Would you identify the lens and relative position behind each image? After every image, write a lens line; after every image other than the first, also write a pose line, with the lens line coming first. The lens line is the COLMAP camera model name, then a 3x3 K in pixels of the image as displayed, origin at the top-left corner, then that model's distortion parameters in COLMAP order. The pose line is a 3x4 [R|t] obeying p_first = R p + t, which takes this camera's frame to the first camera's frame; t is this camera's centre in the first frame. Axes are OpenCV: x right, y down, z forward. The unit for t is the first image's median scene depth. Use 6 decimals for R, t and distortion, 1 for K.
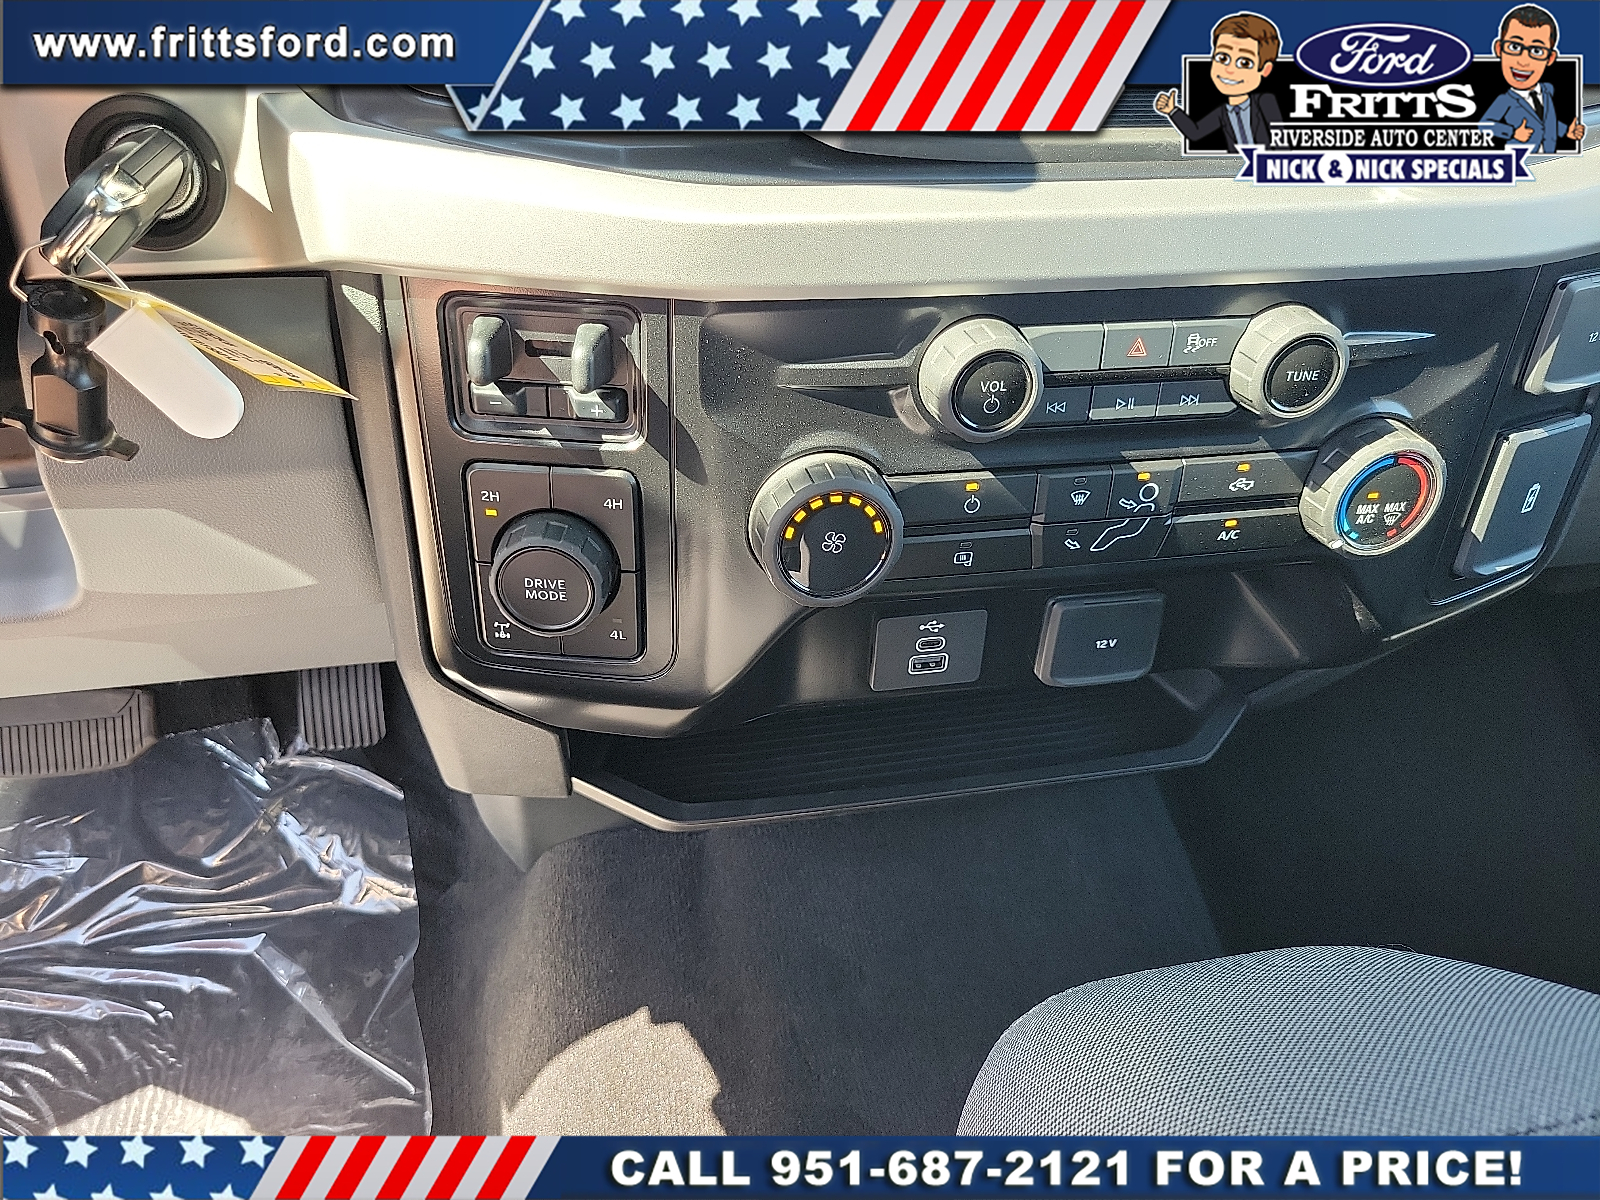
lens RADIAL K [[1242.5, 0, 790.8], [0, 1242.5, 589.3], [0, 0, 1]] dist [-0.000259, 0.004145]
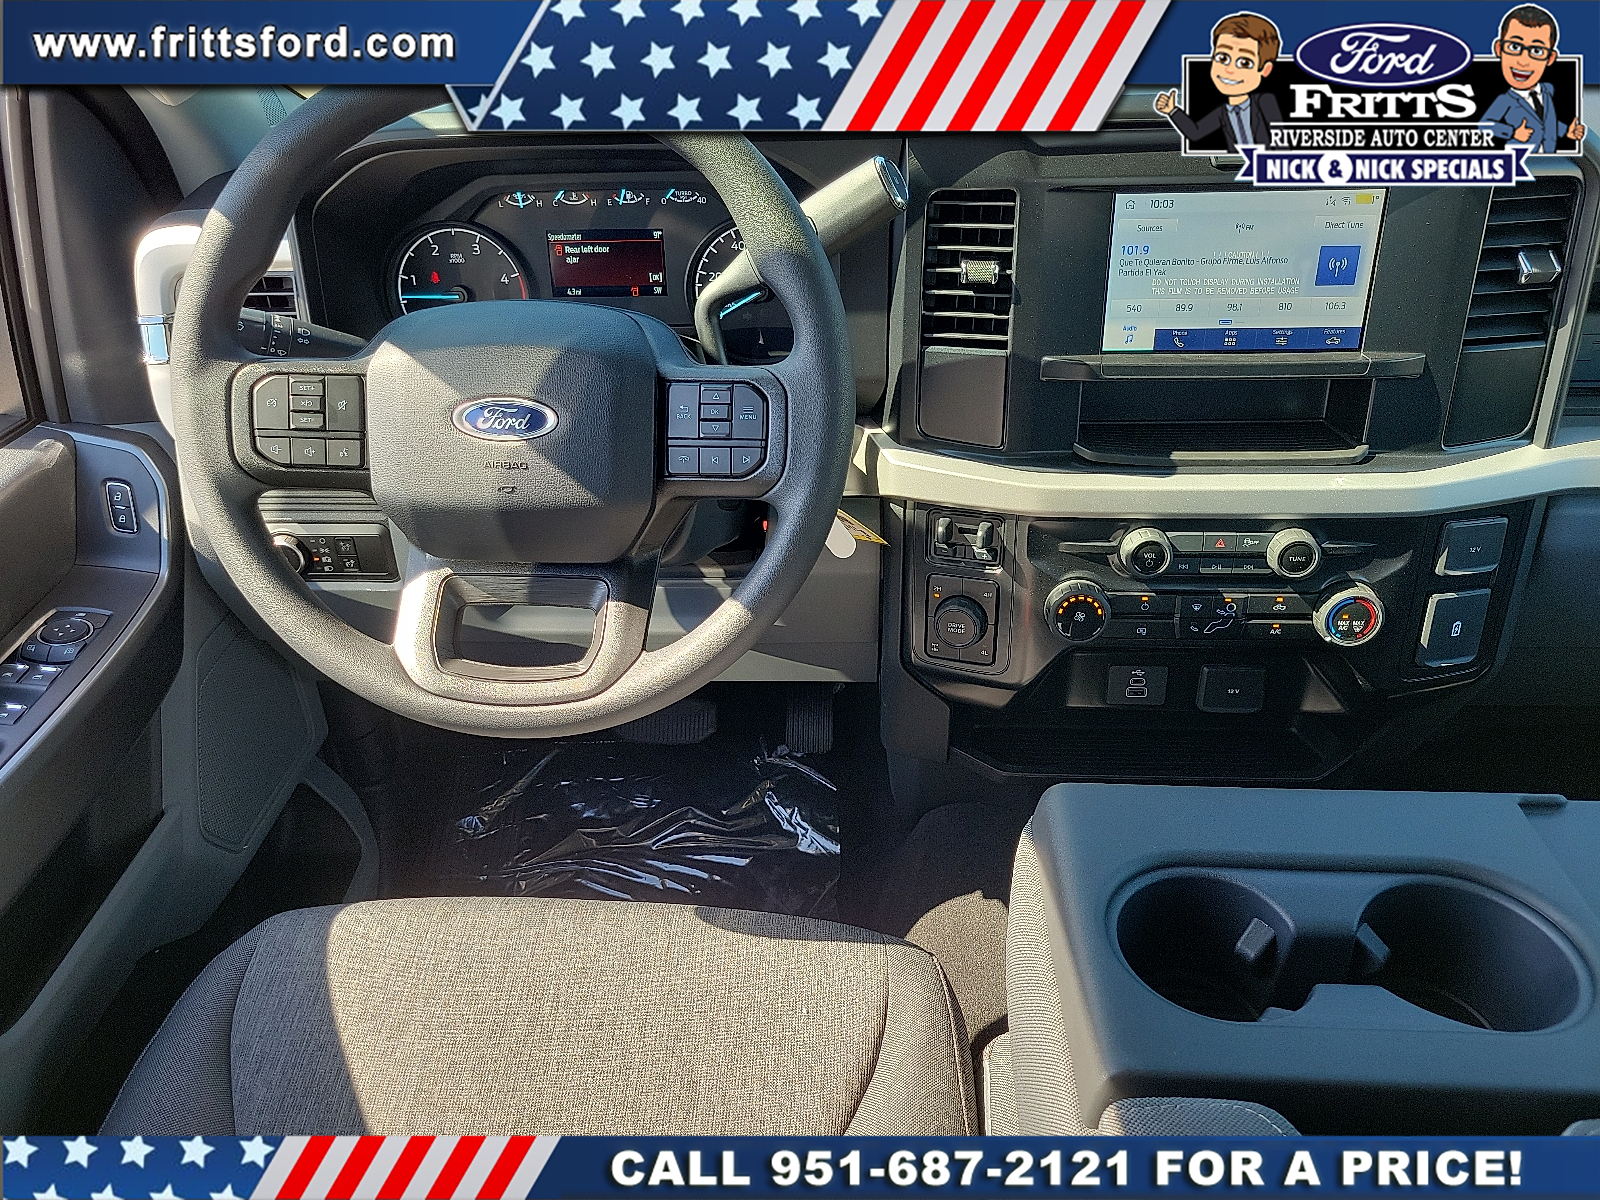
lens RADIAL K [[1235.5, 0, 778.5], [0, 1235.5, 601.6], [0, 0, 1]] dist [0.042247, -0.072144]
pose [[0.954102, 0.066443, -0.292019, 0.161939], [-0.102081, 0.988837, -0.108537, 0.231411], [0.281548, 0.133365, 0.950234, -1.313059]]
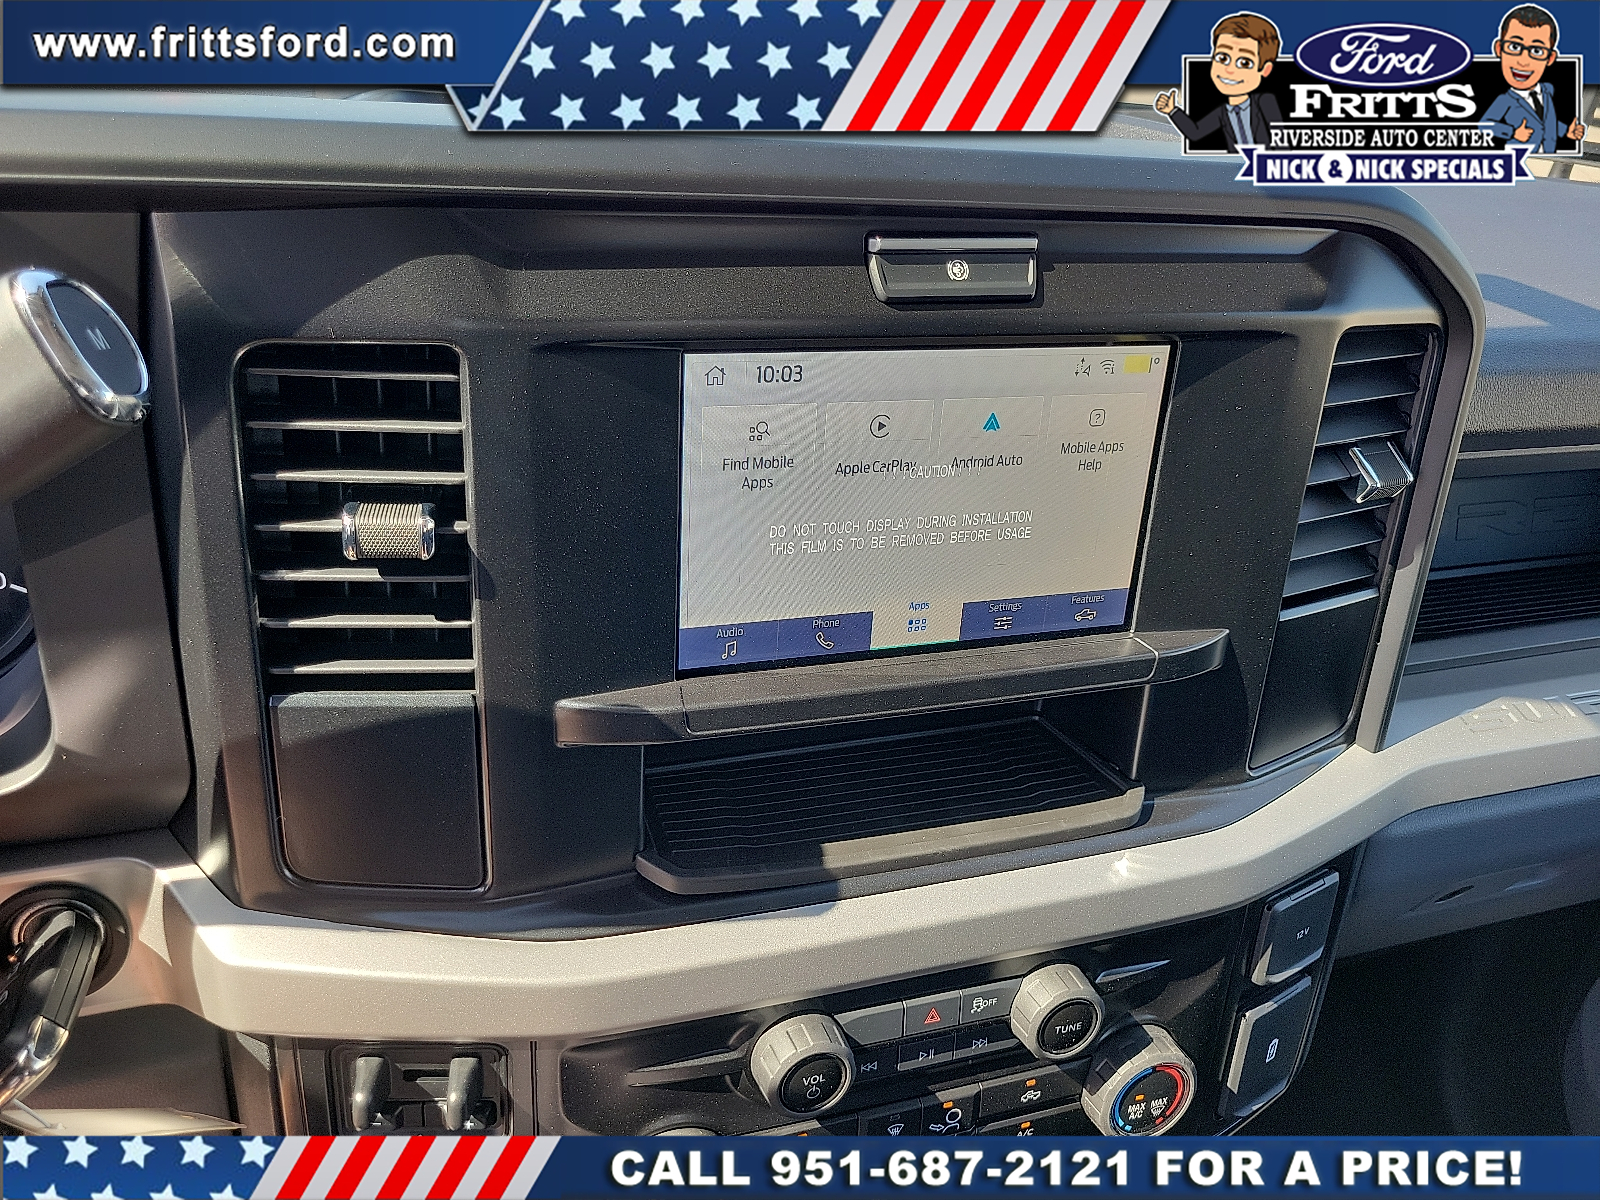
lens RADIAL K [[1235.5, 0, 778.5], [0, 1235.5, 601.6], [0, 0, 1]] dist [0.042247, -0.072144]
pose [[0.991815, -0.038816, 0.121643, 0.003645], [0.058392, 0.985103, -0.161748, -0.369950], [-0.113553, 0.167527, 0.979306, -0.195949]]
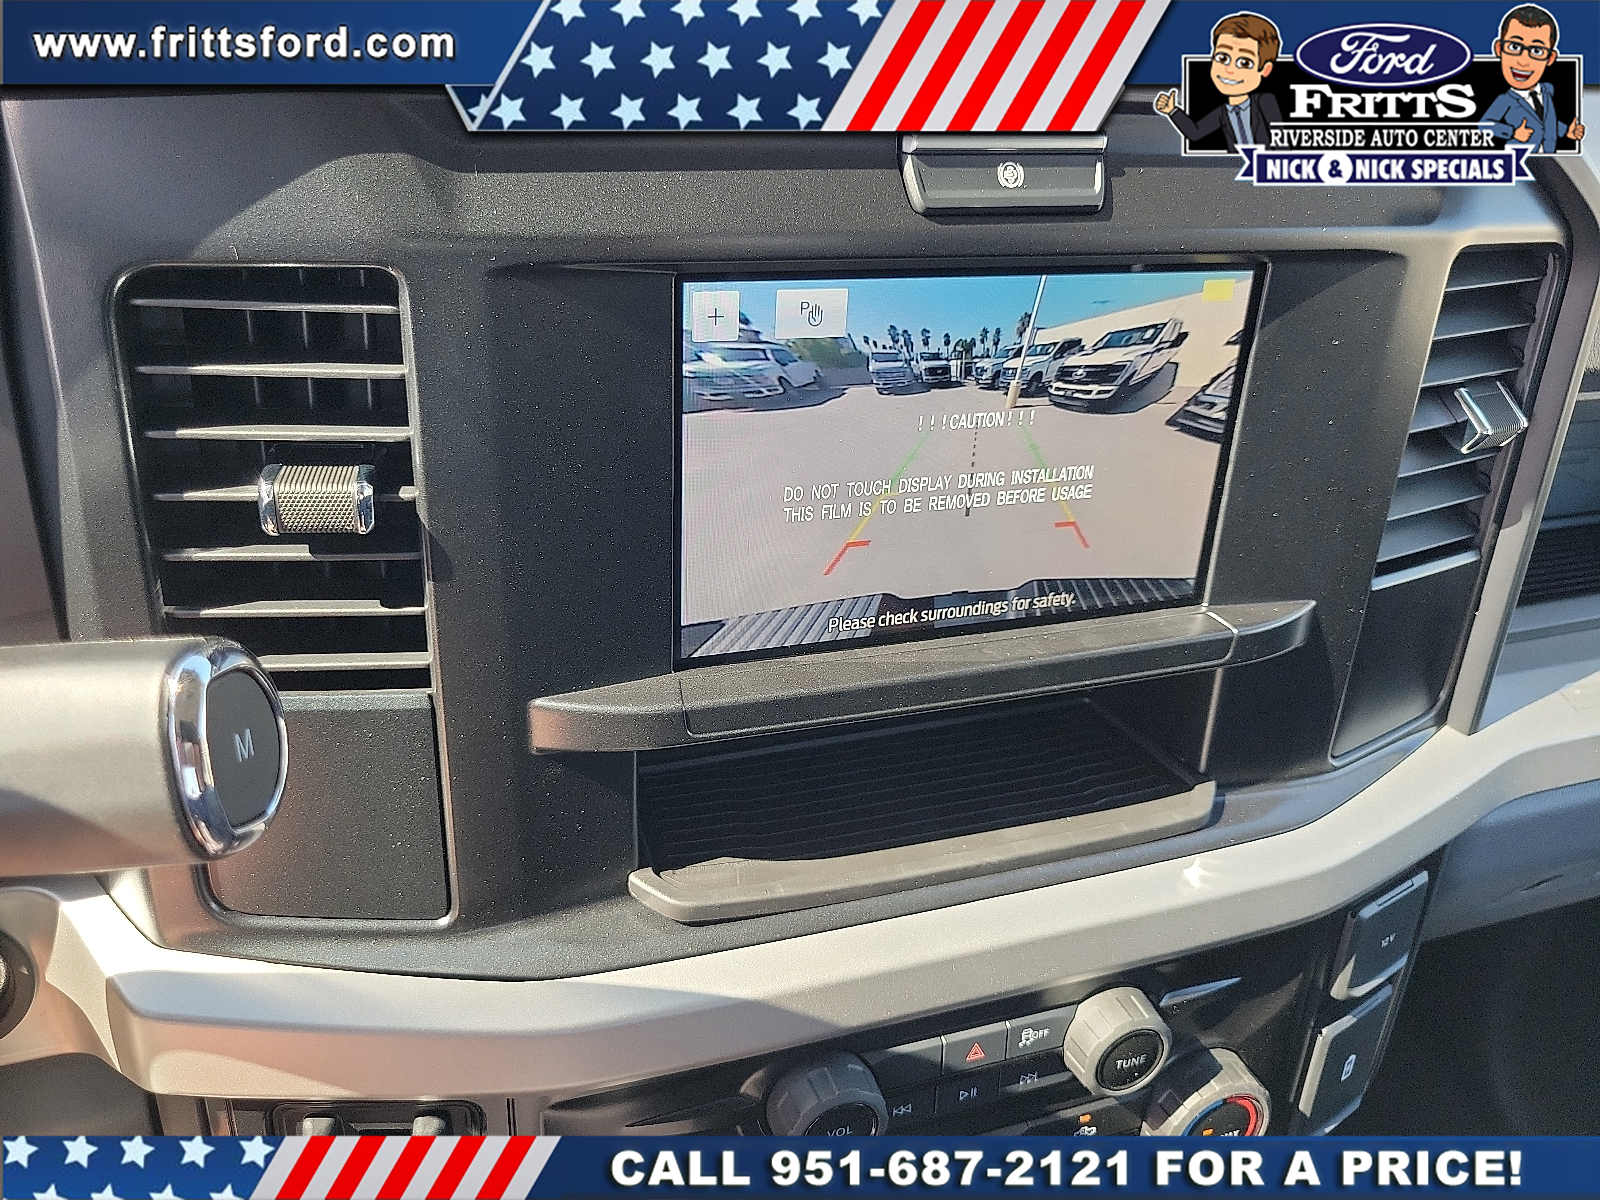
lens RADIAL K [[1242.5, 0, 790.8], [0, 1242.5, 589.3], [0, 0, 1]] dist [-0.000259, 0.004145]
pose [[0.991036, -0.050535, 0.123667, 0.018082], [0.066524, 0.989438, -0.128787, -0.415547], [-0.115853, 0.135859, 0.983931, -0.043608]]
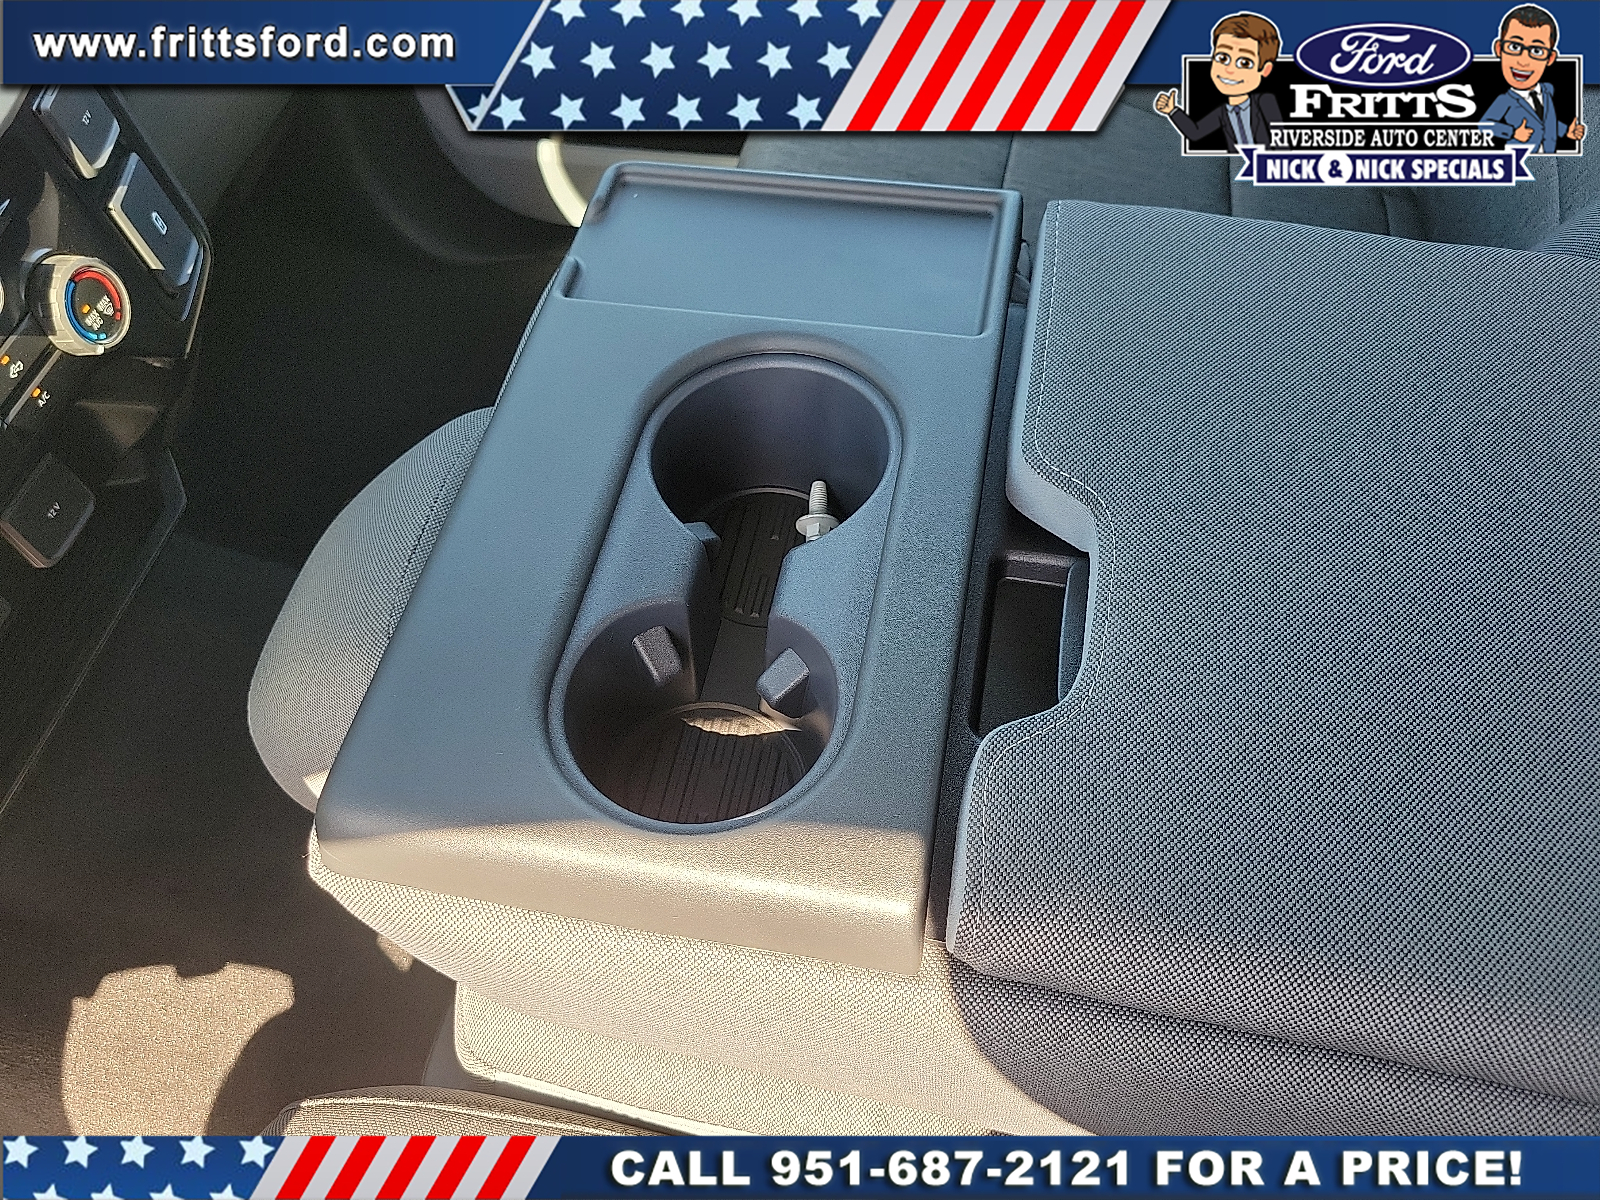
lens RADIAL K [[1242.5, 0, 790.8], [0, 1242.5, 589.3], [0, 0, 1]] dist [-0.000259, 0.004145]
pose [[0.399038, -0.796861, 0.453632, -0.113108], [0.631398, 0.597542, 0.494248, -0.077785], [-0.664911, 0.089199, 0.741578, -0.571609]]
